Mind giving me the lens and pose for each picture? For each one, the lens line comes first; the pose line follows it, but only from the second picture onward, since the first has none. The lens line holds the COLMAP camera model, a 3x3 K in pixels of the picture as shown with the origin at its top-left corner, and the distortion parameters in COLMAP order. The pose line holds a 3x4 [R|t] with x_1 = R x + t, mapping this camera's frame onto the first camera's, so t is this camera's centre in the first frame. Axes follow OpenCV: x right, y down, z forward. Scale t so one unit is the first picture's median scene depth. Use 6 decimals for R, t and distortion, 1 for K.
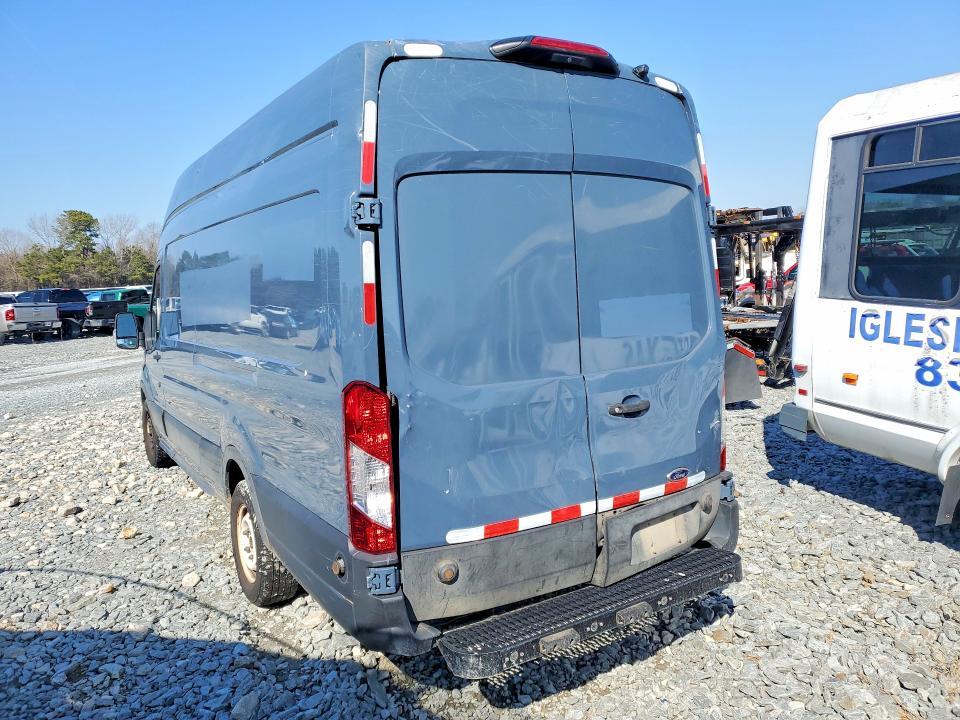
lens RADIAL K [[734.1, 0, 482.3], [0, 734.1, 353.5], [0, 0, 1]] dist [0.022954, 0.001806]
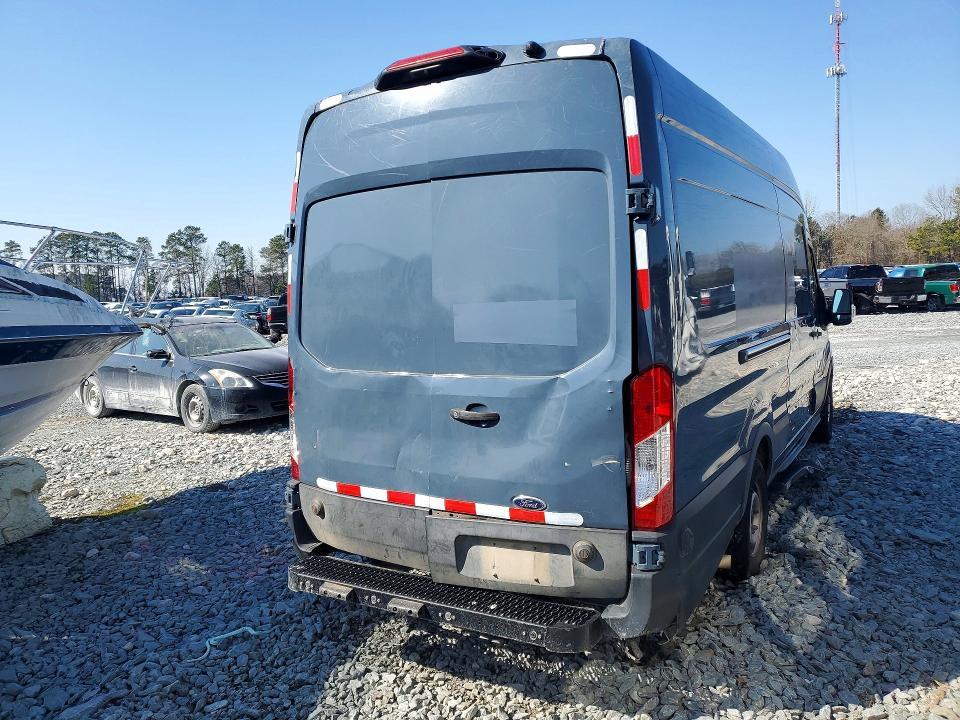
lens RADIAL K [[734.1, 0, 478.1], [0, 734.1, 352.9], [0, 0, 1]] dist [0.022954, 0.001806]
pose [[0.466640, 0.101974, -0.878549, 1.090498], [-0.071225, 0.994438, 0.077595, -0.087507], [0.881575, 0.026366, 0.471308, 0.573995]]
